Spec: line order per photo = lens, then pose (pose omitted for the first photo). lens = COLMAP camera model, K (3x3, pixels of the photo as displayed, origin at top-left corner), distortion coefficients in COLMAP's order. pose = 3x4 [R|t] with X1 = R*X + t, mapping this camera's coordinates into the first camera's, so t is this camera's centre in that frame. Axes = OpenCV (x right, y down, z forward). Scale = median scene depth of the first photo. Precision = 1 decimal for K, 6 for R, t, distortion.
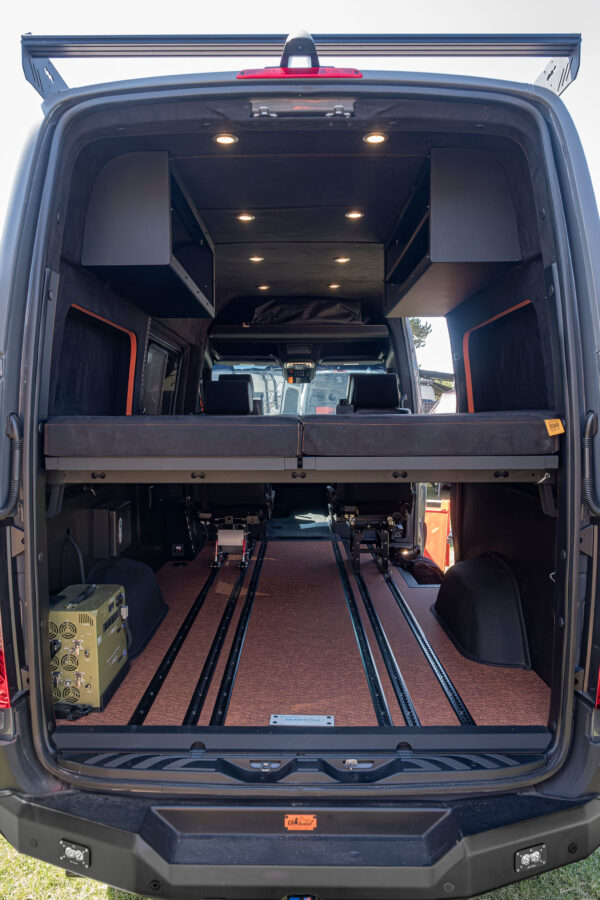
lens RADIAL K [[604.6, 0, 300.0], [0, 604.6, 450.0], [0, 0, 1]] dist [-0.006921, 0.000803]
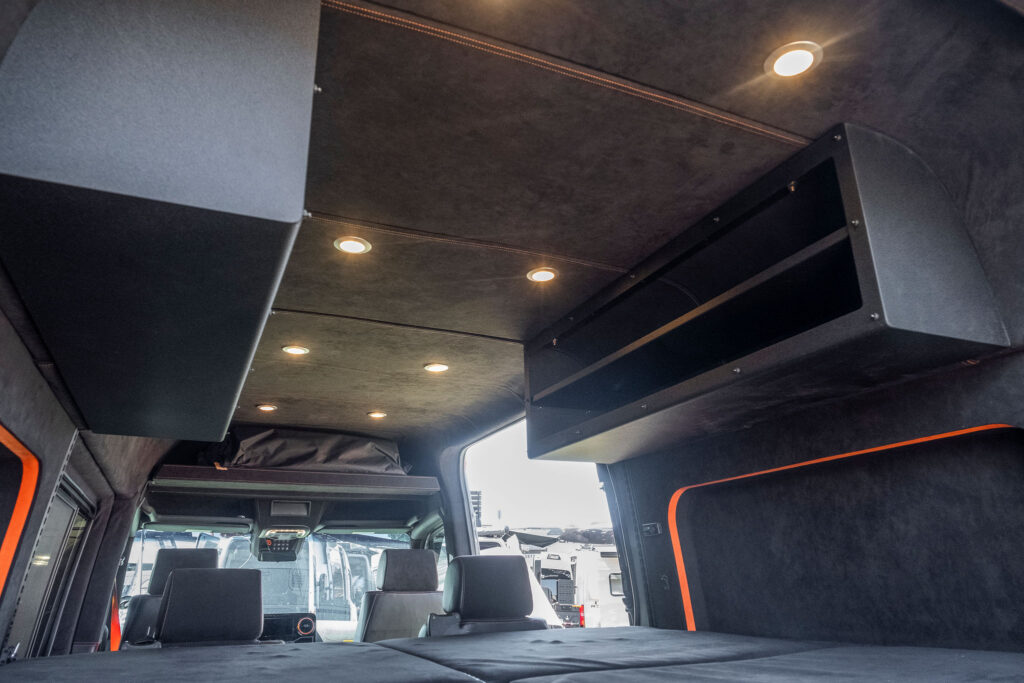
lens RADIAL K [[687.9, 0, 512.0], [0, 687.9, 341.5], [0, 0, 1]] dist [-0.006921, 0.000803]
pose [[0.924745, 0.117066, 0.362135, -0.082509], [0.036329, 0.920021, -0.390182, -0.039100], [-0.378849, 0.373975, 0.846532, 0.242216]]
